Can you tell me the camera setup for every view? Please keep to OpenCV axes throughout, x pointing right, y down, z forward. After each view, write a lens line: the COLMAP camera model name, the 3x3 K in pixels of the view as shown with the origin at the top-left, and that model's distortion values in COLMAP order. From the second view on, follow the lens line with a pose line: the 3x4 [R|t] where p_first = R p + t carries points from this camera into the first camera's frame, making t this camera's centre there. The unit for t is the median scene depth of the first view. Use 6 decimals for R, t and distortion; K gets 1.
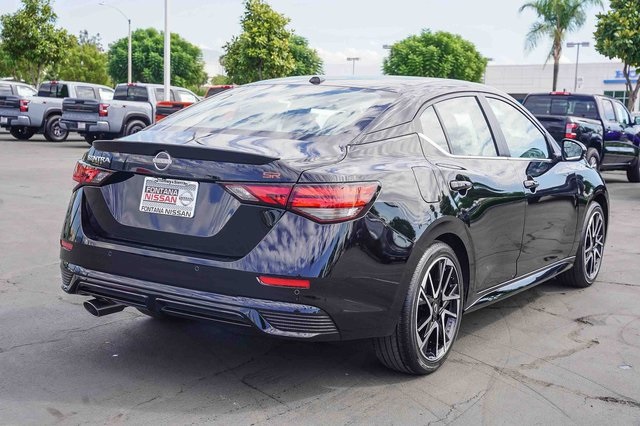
lens RADIAL K [[883.1, 0, 320.4], [0, 883.1, 210.9], [0, 0, 1]] dist [0.104475, 0.000000]
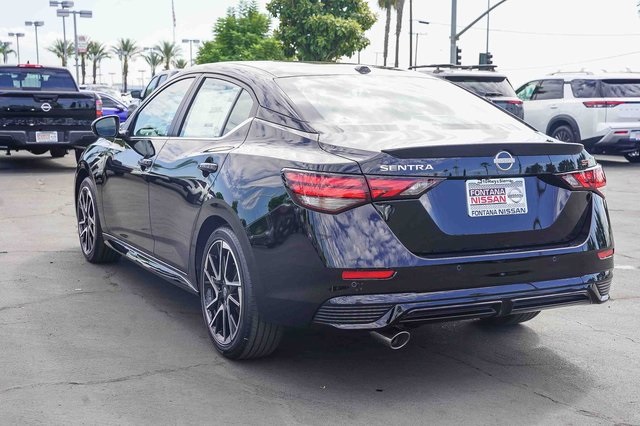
lens RADIAL K [[929.3, 0, 320.3], [0, 929.3, 214.6], [0, 0, 1]] dist [0.128413, 0.000000]
pose [[0.490188, -0.144566, 0.859545, -1.135945], [0.110067, 0.988522, 0.103489, -0.122508], [-0.864639, 0.043878, 0.500473, 0.640300]]
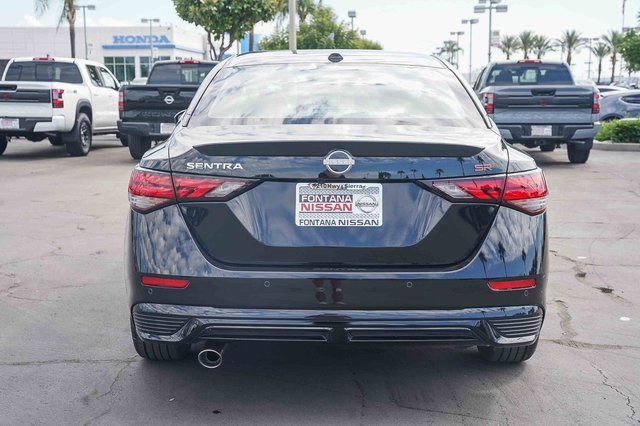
lens RADIAL K [[923.8, 0, 319.9], [0, 923.8, 217.9], [0, 0, 1]] dist [0.174024, 0.000000]
pose [[0.841459, -0.111065, 0.528783, -0.632291], [0.091375, 0.993801, 0.063330, -0.058757], [-0.532539, -0.004972, 0.846391, 0.272850]]
